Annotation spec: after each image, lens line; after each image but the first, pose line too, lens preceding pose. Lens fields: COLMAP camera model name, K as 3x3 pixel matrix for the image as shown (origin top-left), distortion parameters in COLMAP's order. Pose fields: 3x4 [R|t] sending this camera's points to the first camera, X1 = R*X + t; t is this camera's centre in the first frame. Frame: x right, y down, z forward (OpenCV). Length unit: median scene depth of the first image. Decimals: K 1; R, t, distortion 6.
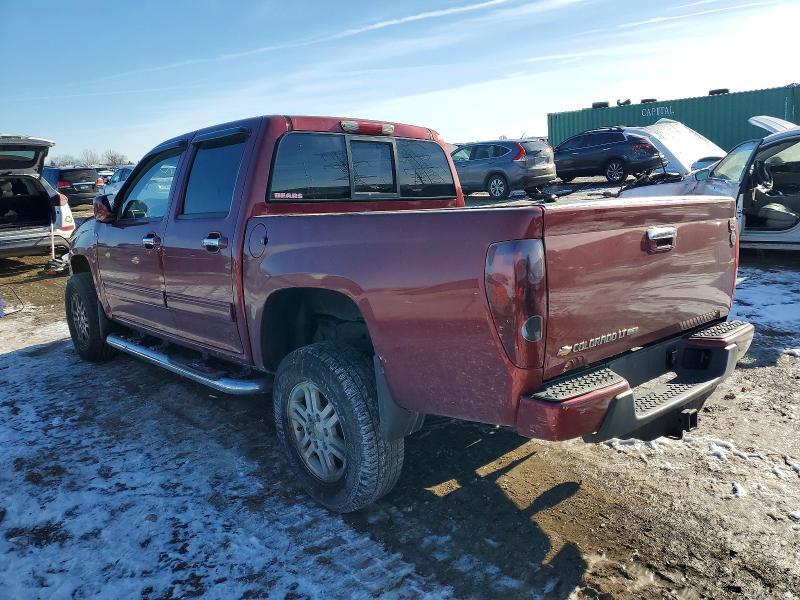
lens RADIAL K [[631.6, 0, 400.0], [0, 631.6, 300.0], [0, 0, 1]] dist [0.013105, -0.001557]
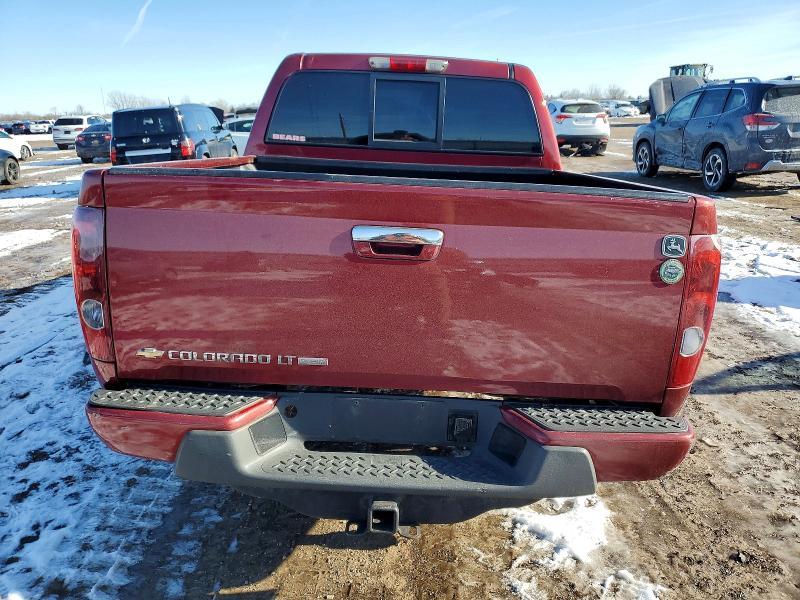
lens RADIAL K [[631.6, 0, 400.0], [0, 631.6, 300.0], [0, 0, 1]] dist [0.013105, -0.001557]
pose [[0.728035, 0.239401, -0.642380, 0.743699], [-0.175218, 0.970900, 0.163253, -0.129687], [0.662770, -0.006297, 0.748797, 0.448776]]
